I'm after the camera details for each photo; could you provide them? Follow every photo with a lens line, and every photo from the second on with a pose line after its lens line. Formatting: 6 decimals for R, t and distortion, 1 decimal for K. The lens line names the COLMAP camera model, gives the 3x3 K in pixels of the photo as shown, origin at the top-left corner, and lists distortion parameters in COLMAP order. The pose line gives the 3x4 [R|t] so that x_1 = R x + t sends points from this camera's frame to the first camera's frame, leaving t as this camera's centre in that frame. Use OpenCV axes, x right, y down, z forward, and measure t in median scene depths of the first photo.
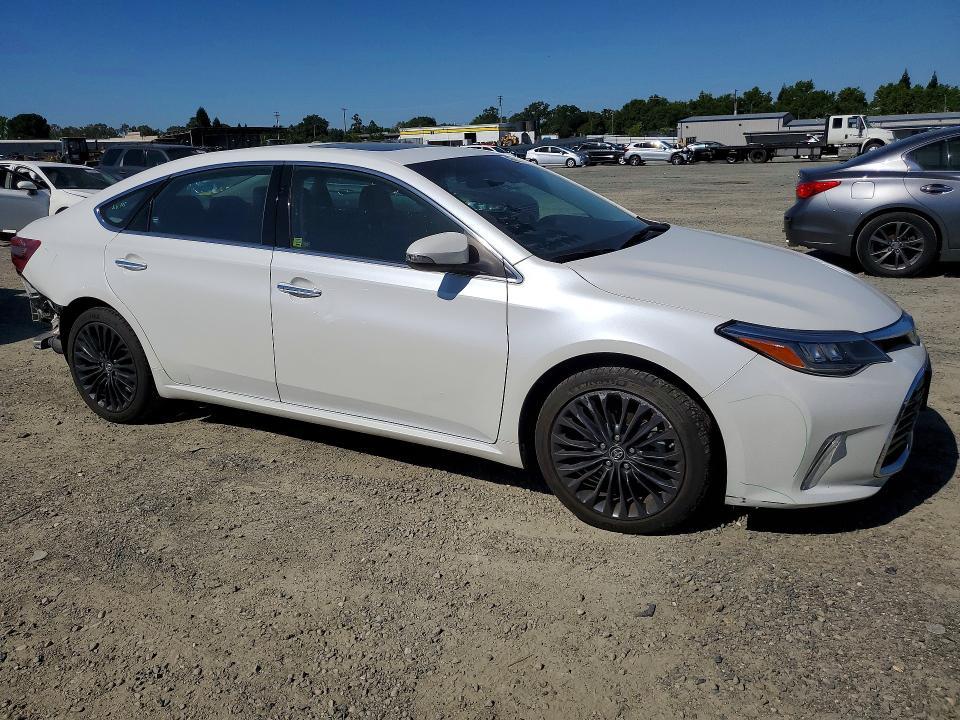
lens RADIAL K [[758.9, 0, 480.0], [0, 758.9, 360.0], [0, 0, 1]] dist [0.022651, 0.006716]
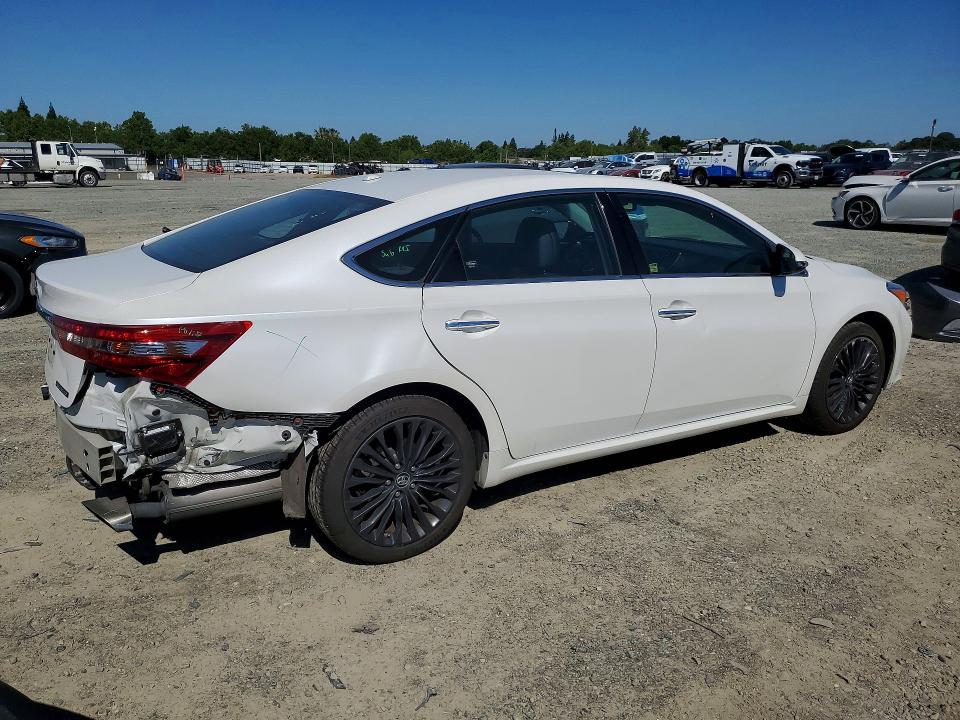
lens RADIAL K [[756.8, 0, 476.9], [0, 756.8, 353.8], [0, 0, 1]] dist [0.012027, 0.009687]
pose [[0.502305, -0.181401, 0.845449, -0.123017], [0.214782, 0.973279, 0.081221, -0.017640], [-0.837591, 0.140790, 0.527845, 0.068103]]
